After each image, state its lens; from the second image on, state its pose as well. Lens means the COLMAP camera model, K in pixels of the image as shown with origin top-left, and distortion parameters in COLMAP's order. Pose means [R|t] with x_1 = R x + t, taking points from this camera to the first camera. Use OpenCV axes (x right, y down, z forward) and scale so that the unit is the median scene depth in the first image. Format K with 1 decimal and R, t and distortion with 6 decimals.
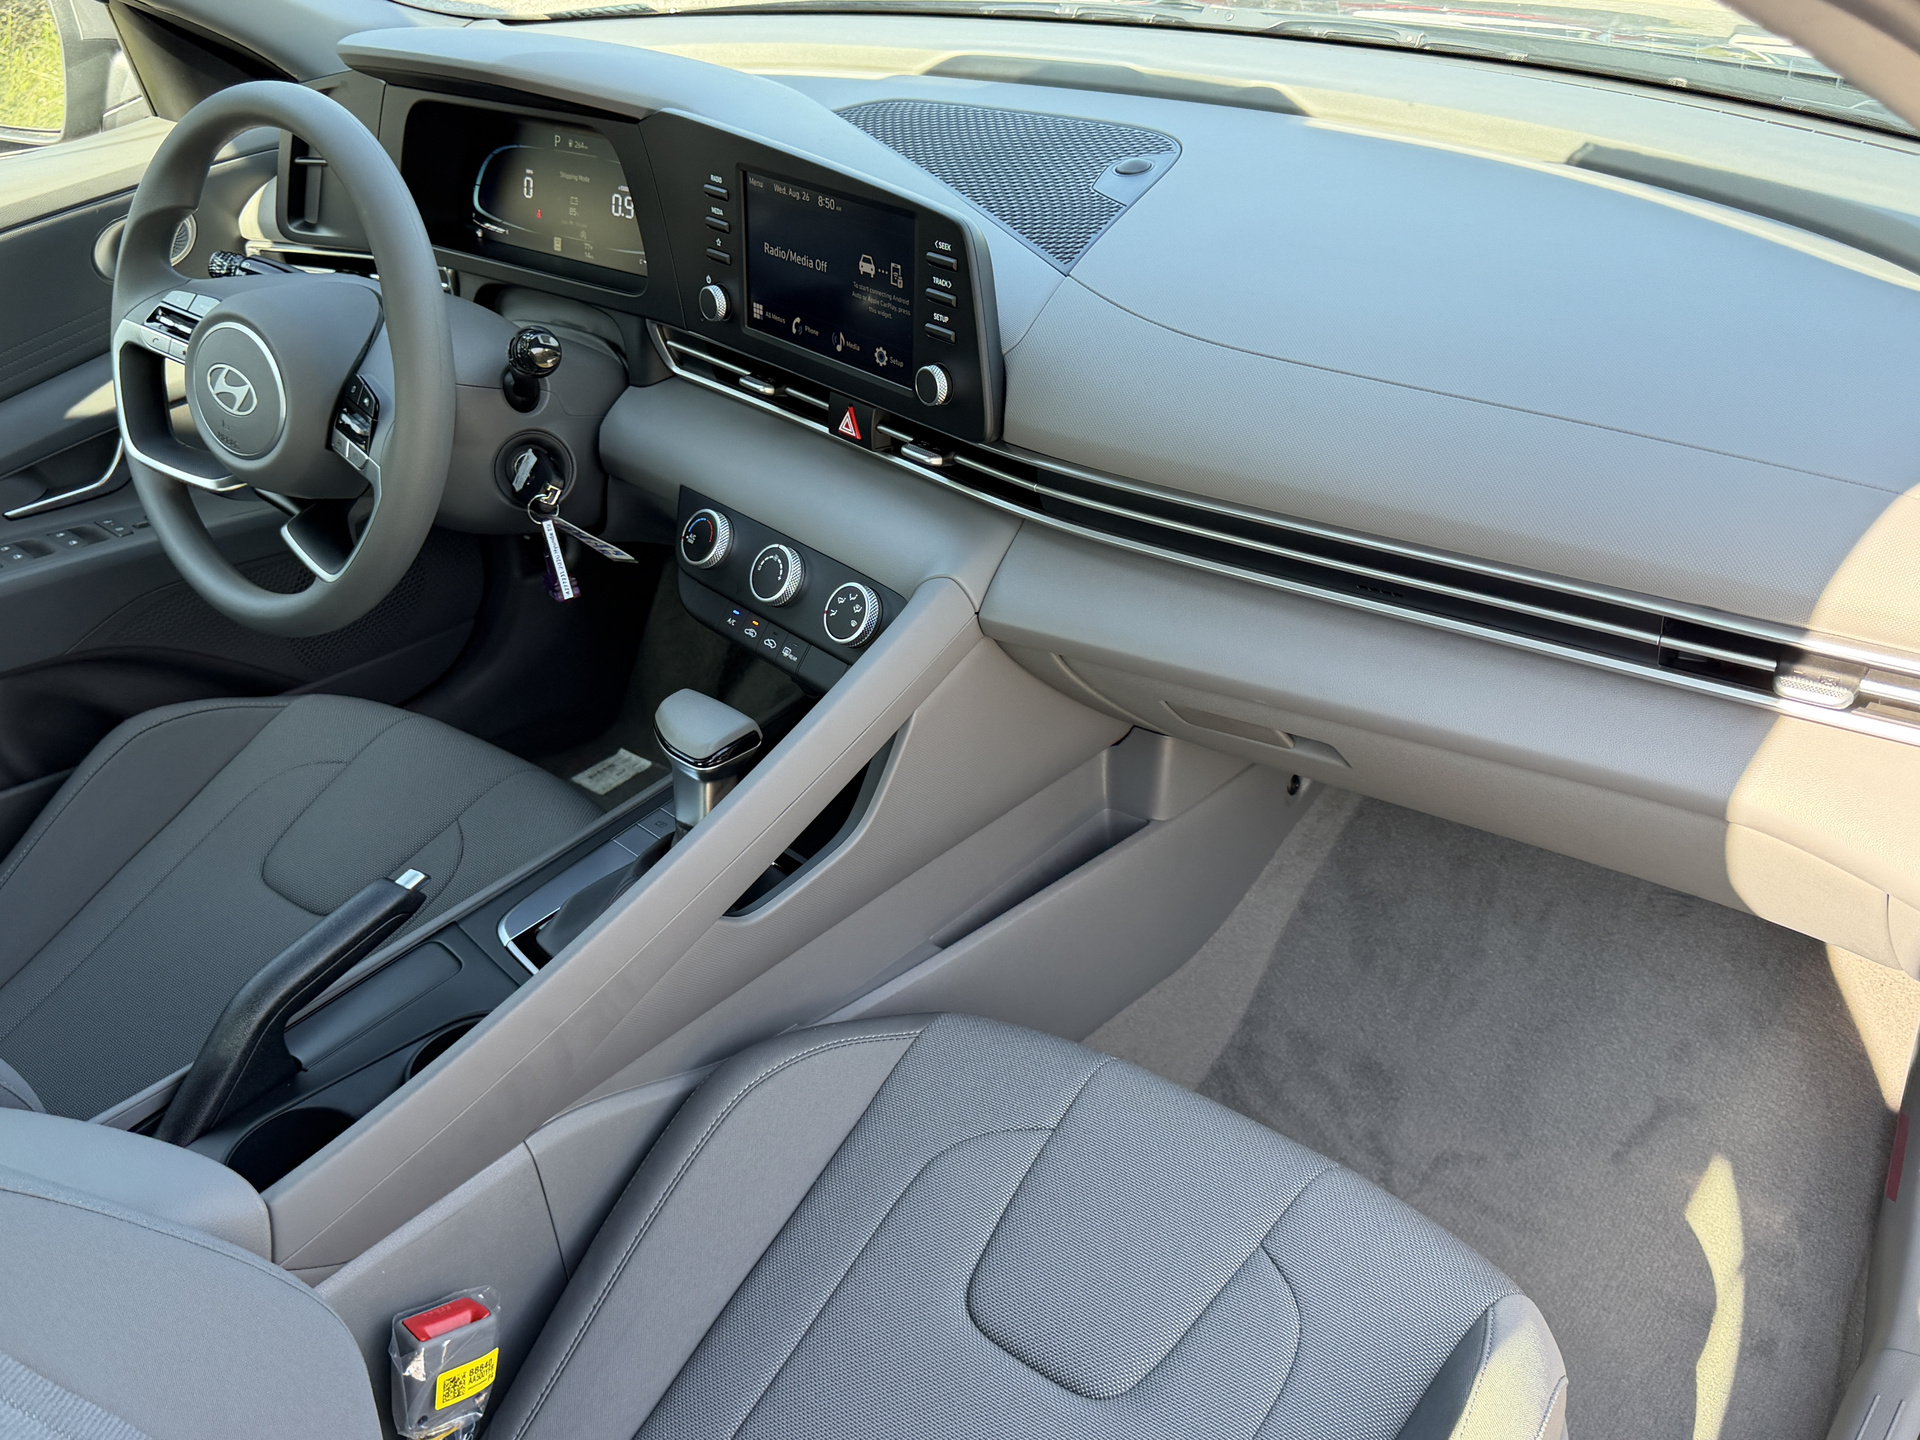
lens RADIAL K [[1829.8, 0, 955.2], [0, 1829.8, 730.2], [0, 0, 1]] dist [0.099002, 0.000000]
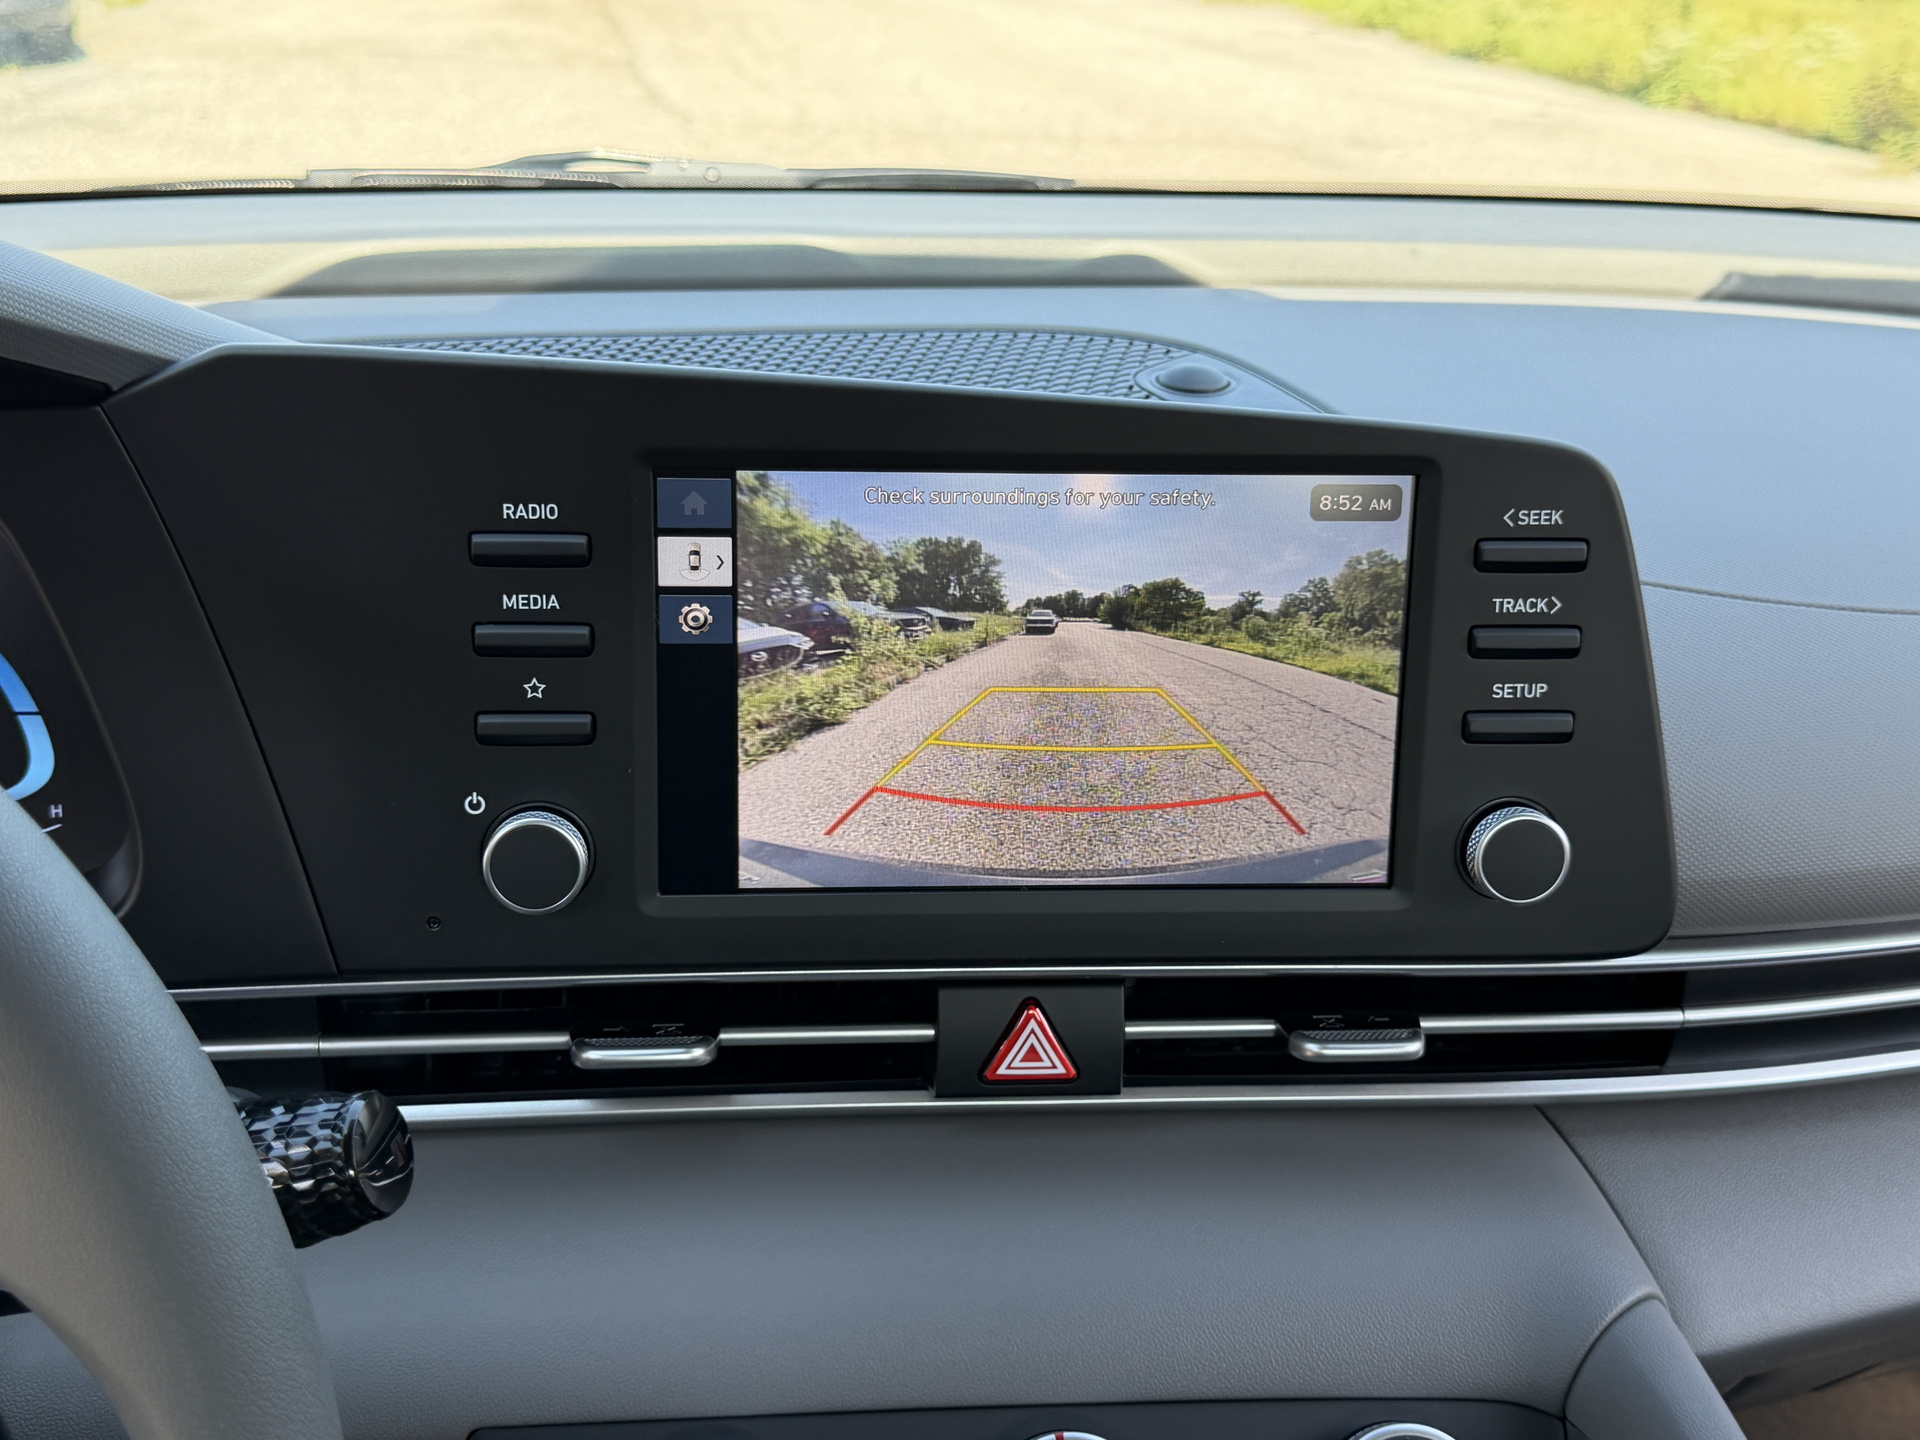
lens RADIAL K [[2188.1, 0, 970.6], [0, 2188.1, 725.3], [0, 0, 1]] dist [0.080981, 0.000000]
pose [[0.572838, -0.198421, 0.795290, -0.414725], [0.368808, 0.928887, -0.033895, -0.218846], [-0.732009, 0.312726, 0.605281, 0.711309]]
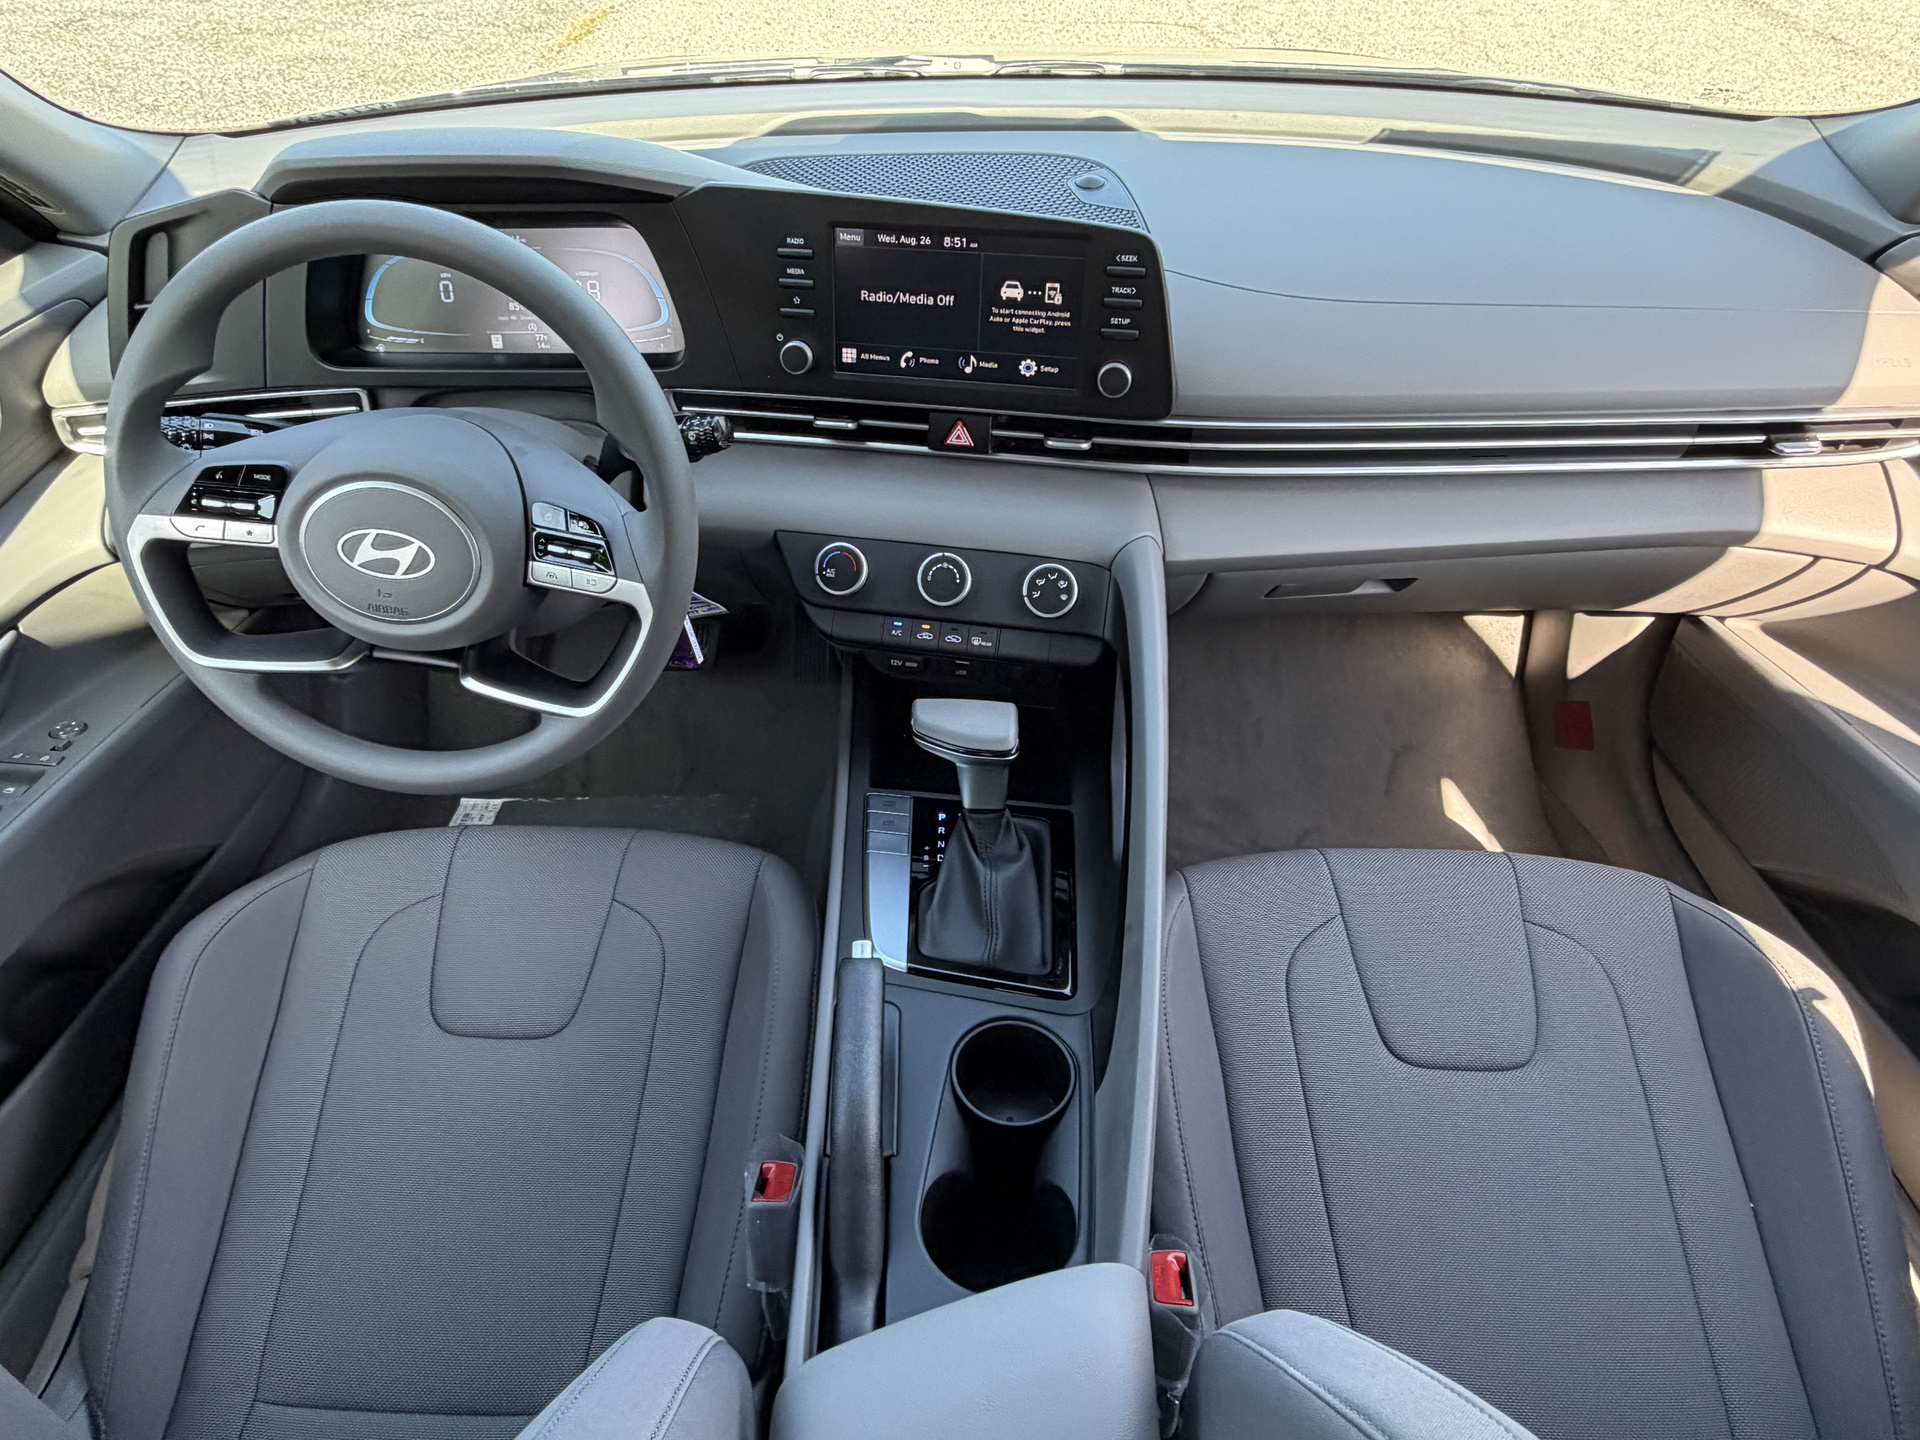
lens RADIAL K [[1237.4, 0, 891.6], [0, 1237.4, 721.3], [0, 0, 1]] dist [-0.002269, 0.011524]
pose [[0.798855, -0.333859, 0.500368, -0.538774], [0.285830, 0.942609, 0.172597, -0.144127], [-0.529275, 0.005140, 0.848435, 0.365608]]
